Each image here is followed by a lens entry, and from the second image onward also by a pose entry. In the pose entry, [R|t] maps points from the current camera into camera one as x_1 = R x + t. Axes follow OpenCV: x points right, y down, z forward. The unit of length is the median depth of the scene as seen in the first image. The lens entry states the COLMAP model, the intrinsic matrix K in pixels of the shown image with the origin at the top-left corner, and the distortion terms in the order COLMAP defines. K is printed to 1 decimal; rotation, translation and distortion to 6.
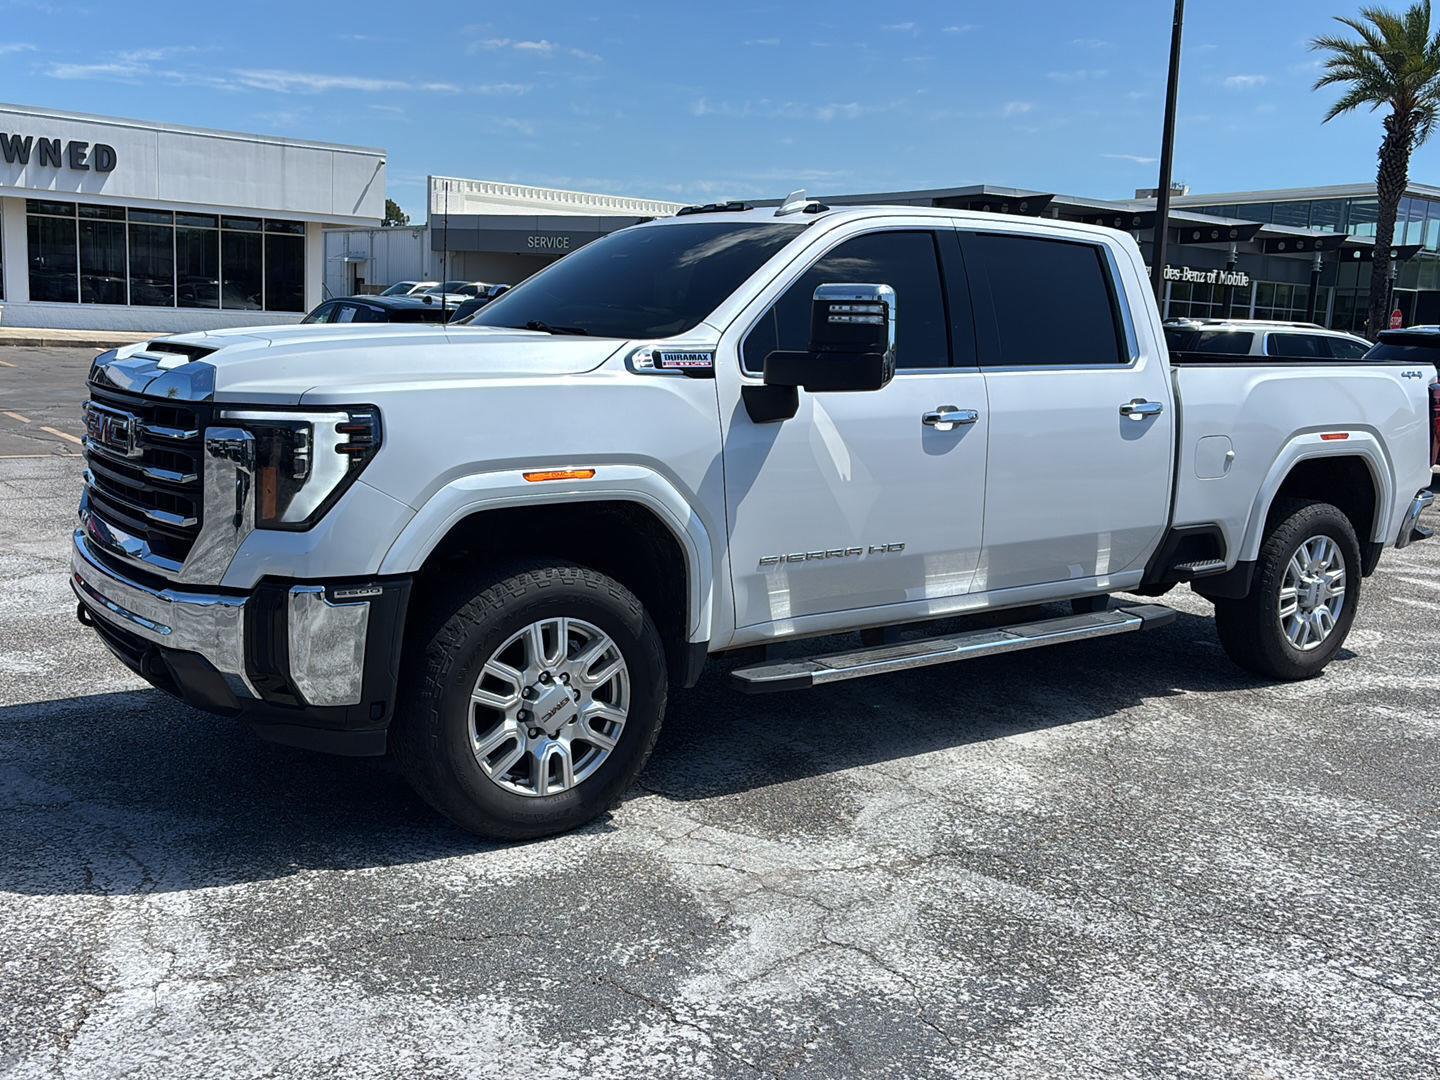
lens RADIAL K [[1395.9, 0, 720.0], [0, 1395.9, 540.0], [0, 0, 1]] dist [0.054862, -0.083417]
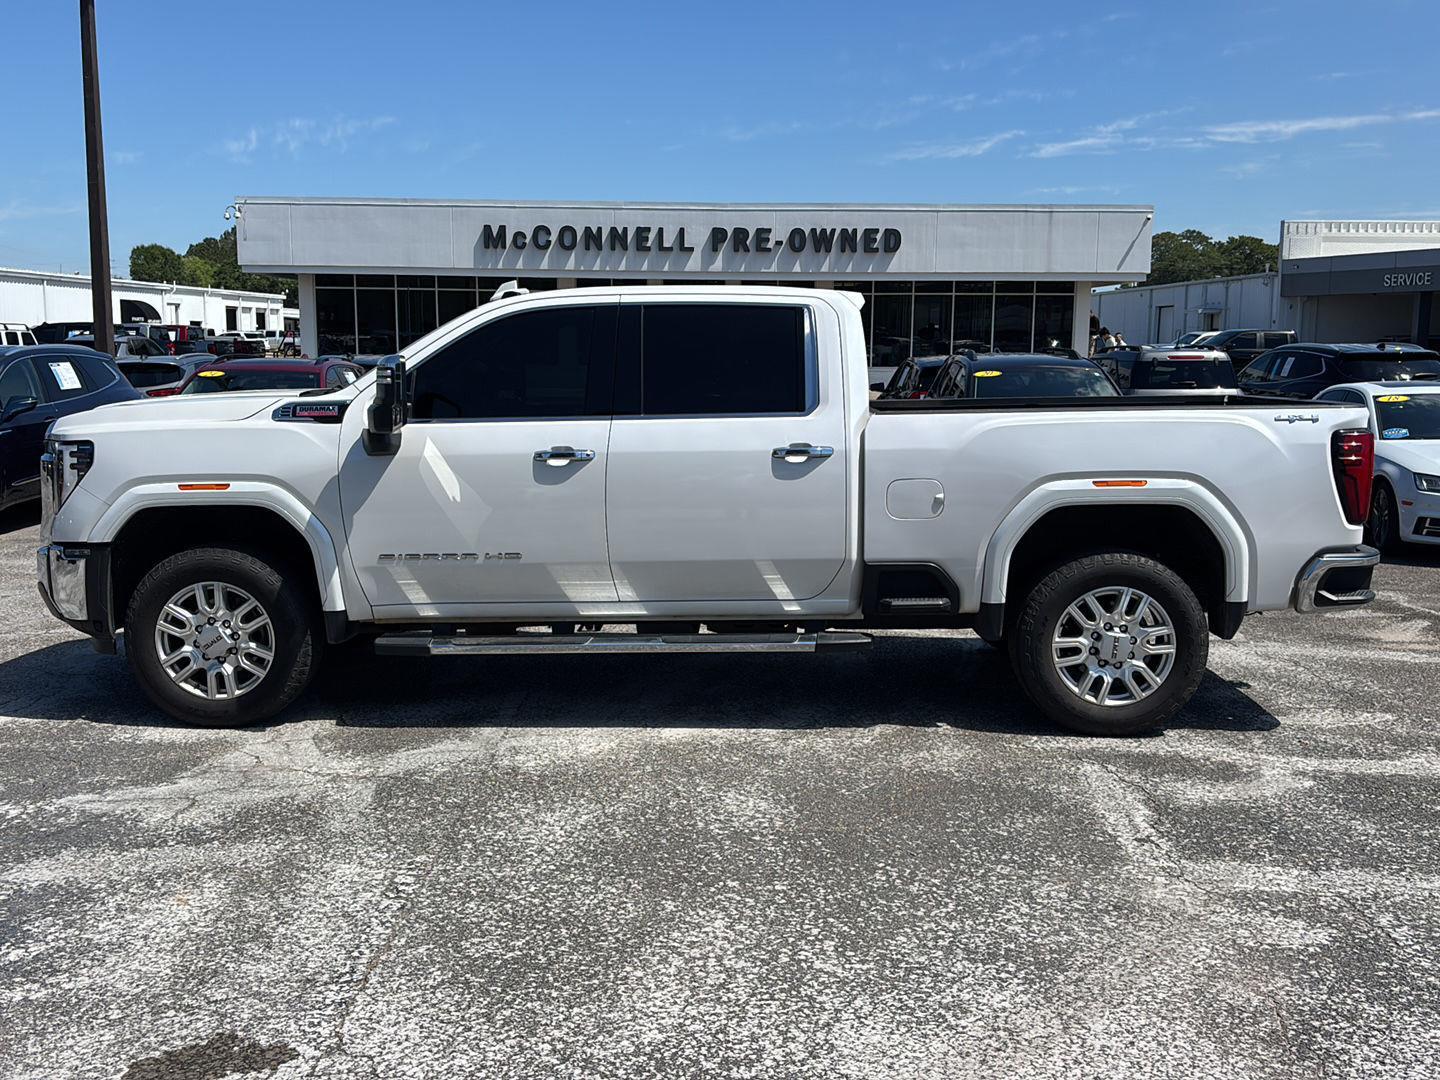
lens RADIAL K [[1395.9, 0, 720.0], [0, 1395.9, 540.0], [0, 0, 1]] dist [0.054862, -0.083417]
pose [[0.793229, 0.044854, -0.607270, 1.194293], [-0.067296, 0.997632, -0.014217, -0.004325], [0.605194, 0.052144, 0.794369, 0.111128]]
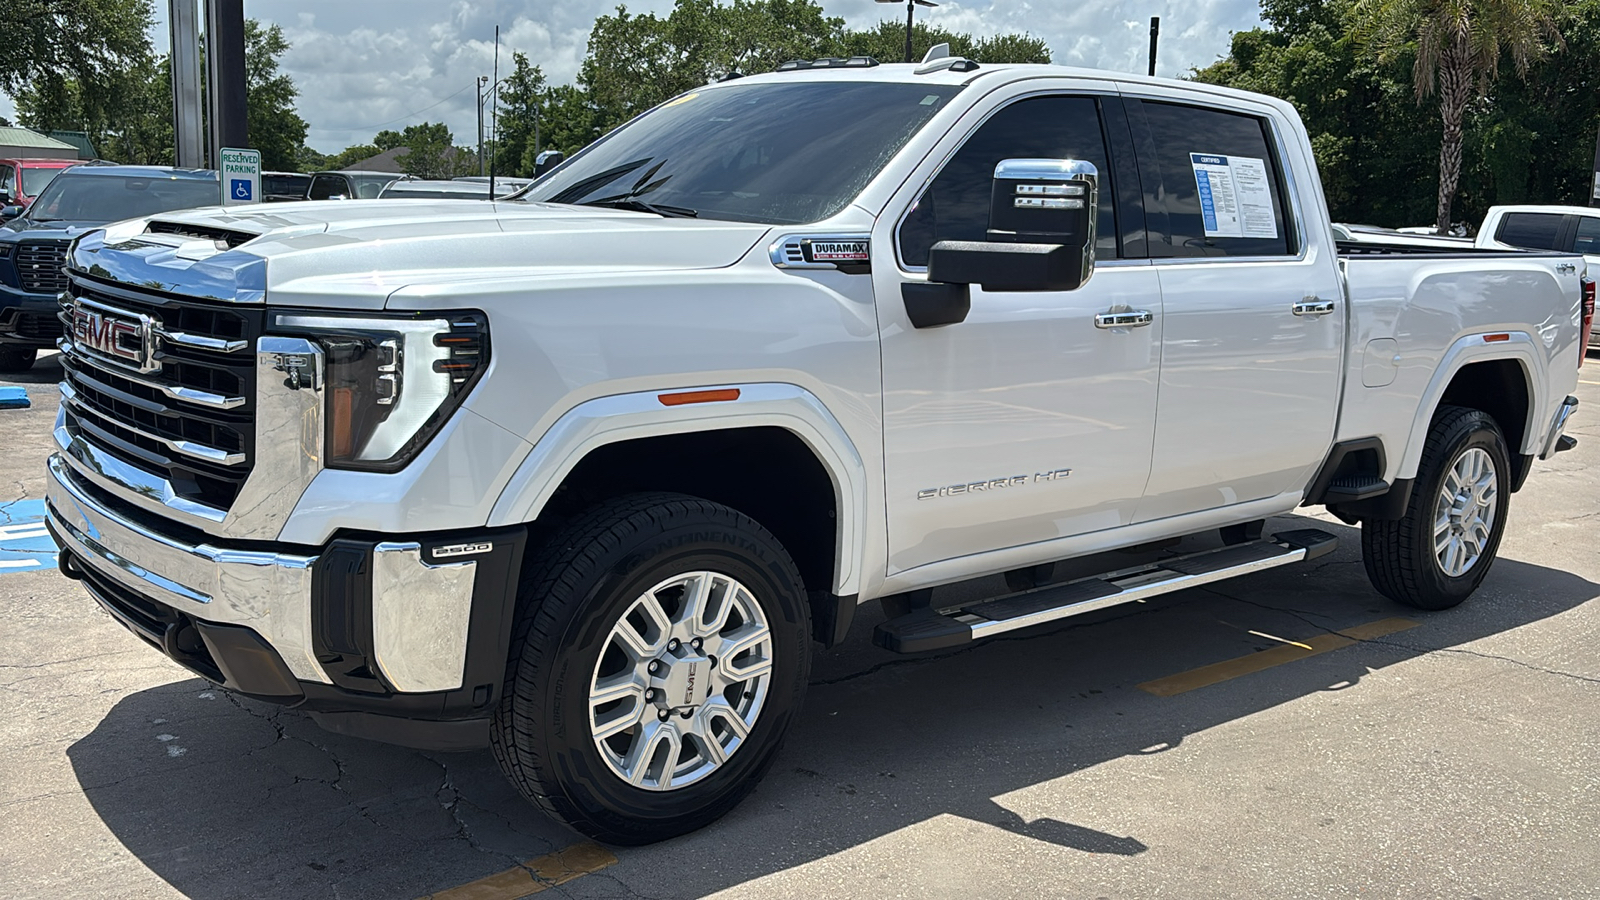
lens RADIAL K [[1472.6, 0, 793.7], [0, 1472.6, 486.2], [0, 0, 1]] dist [0.060214, -0.020900]
pose [[0.996604, -0.005038, 0.082187, -0.122870], [0.001602, 0.999124, 0.041813, -0.028206], [-0.082325, -0.041539, 0.995739, 0.140680]]
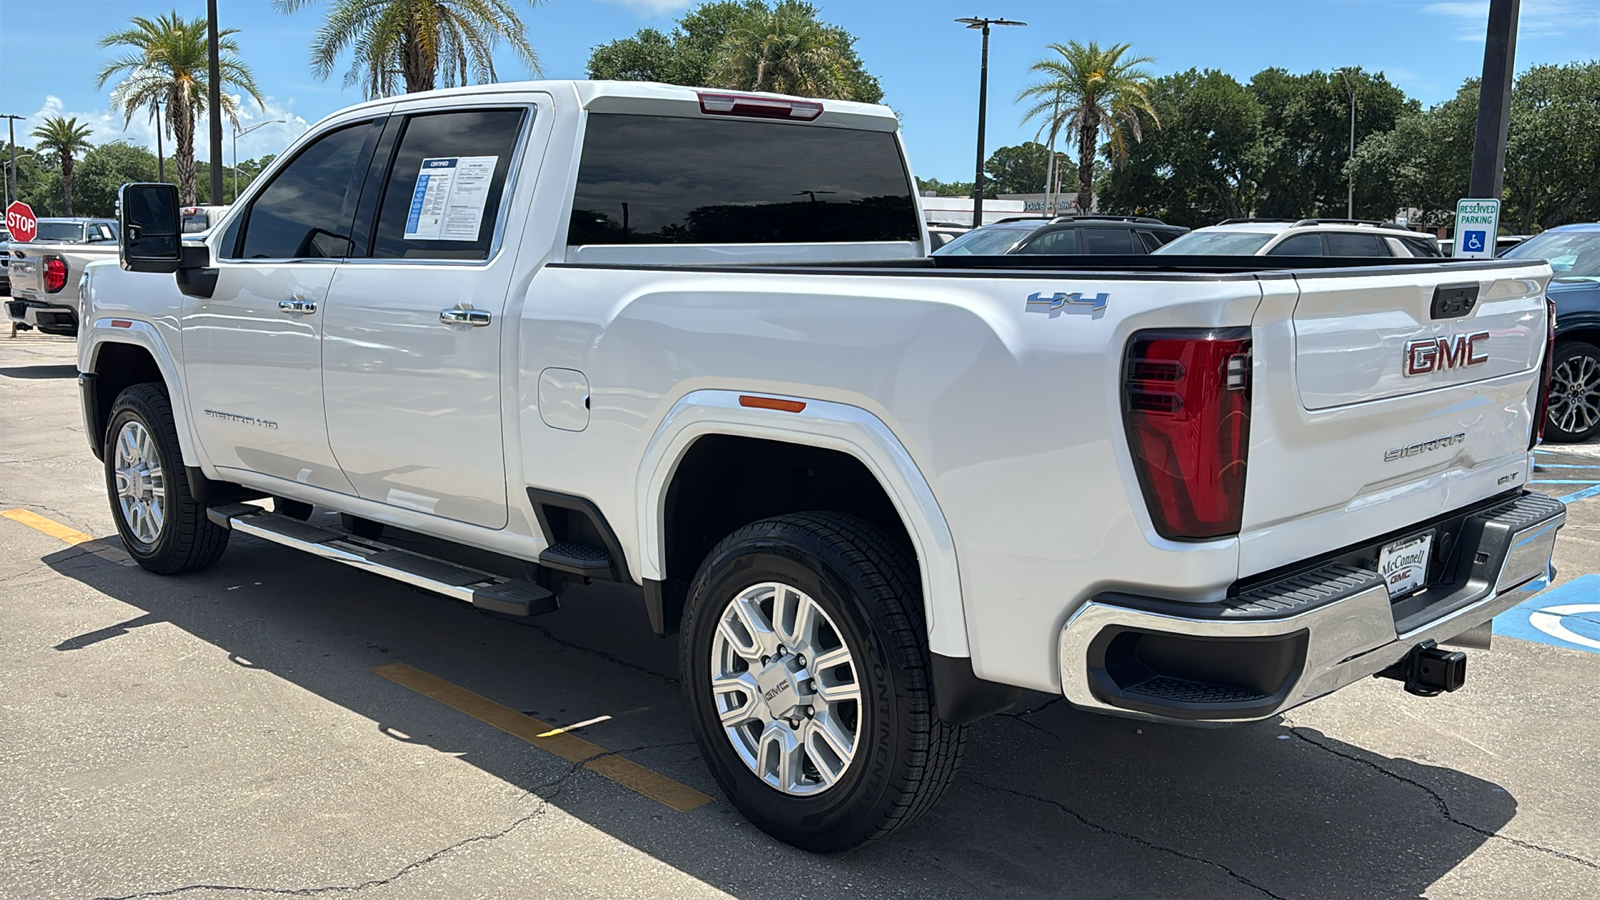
lens RADIAL K [[1472.6, 0, 793.7], [0, 1472.6, 486.2], [0, 0, 1]] dist [0.060214, -0.020900]
pose [[0.148576, 0.143422, -0.978445, 1.474963], [-0.152326, 0.980938, 0.120657, -0.165460], [0.977099, 0.131116, 0.167591, 1.362110]]
